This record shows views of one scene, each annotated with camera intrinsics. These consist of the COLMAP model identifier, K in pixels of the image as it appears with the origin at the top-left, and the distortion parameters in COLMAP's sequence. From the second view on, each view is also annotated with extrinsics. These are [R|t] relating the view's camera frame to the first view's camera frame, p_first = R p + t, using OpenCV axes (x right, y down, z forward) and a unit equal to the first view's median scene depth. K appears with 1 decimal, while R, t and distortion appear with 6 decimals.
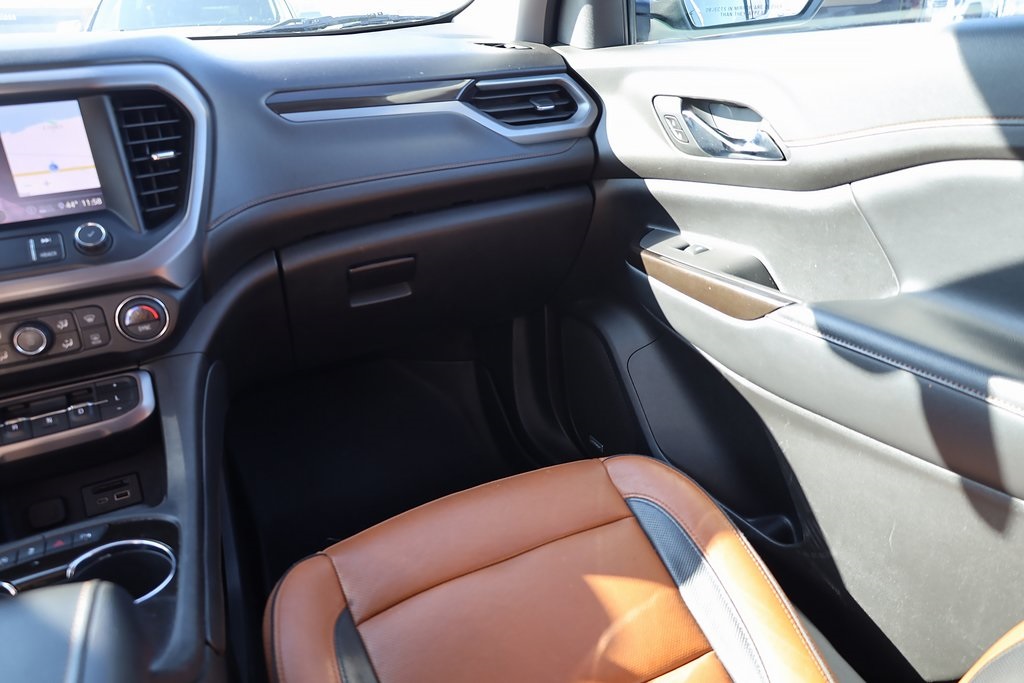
lens RADIAL K [[695.7, 0, 512.0], [0, 695.7, 341.5], [0, 0, 1]] dist [0.005463, 0.001685]
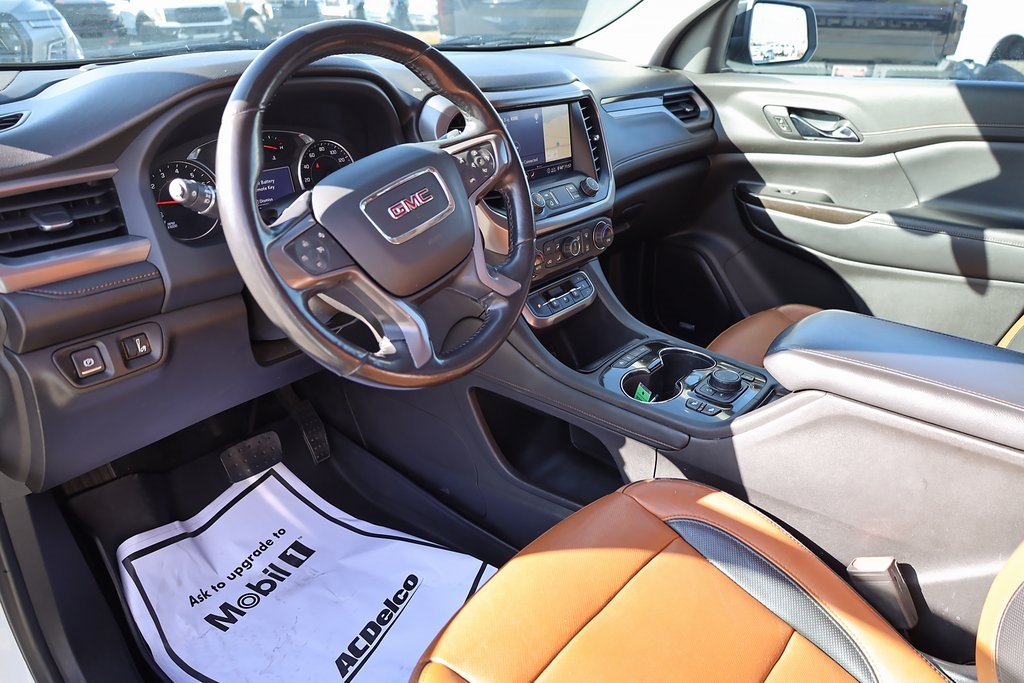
lens RADIAL K [[717.4, 0, 512.0], [0, 717.4, 341.5], [0, 0, 1]] dist [0.003082, 0.000515]
pose [[0.908581, -0.109309, 0.403153, -1.347251], [0.105759, 0.993904, 0.031136, 0.133290], [-0.404098, 0.014348, 0.914603, -0.448051]]
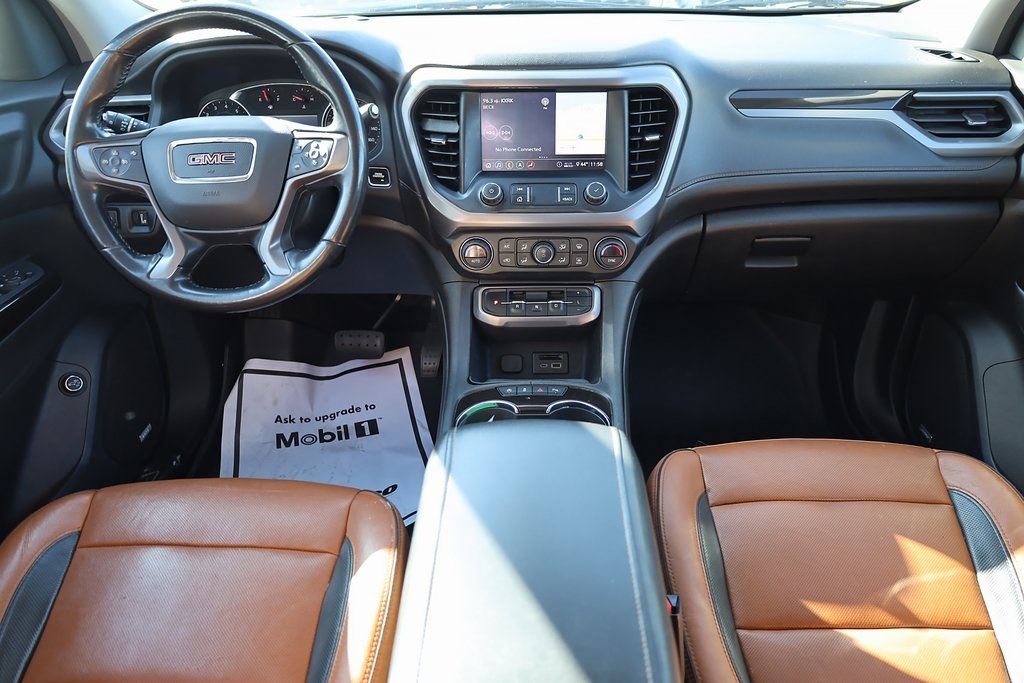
lens RADIAL K [[704.6, 0, 512.0], [0, 704.6, 341.5], [0, 0, 1]] dist [-0.013095, 0.001532]
pose [[0.886506, 0.266420, -0.378321, -0.111653], [-0.215389, 0.961226, 0.172198, -0.058783], [0.409529, -0.071169, 0.909517, -0.364526]]
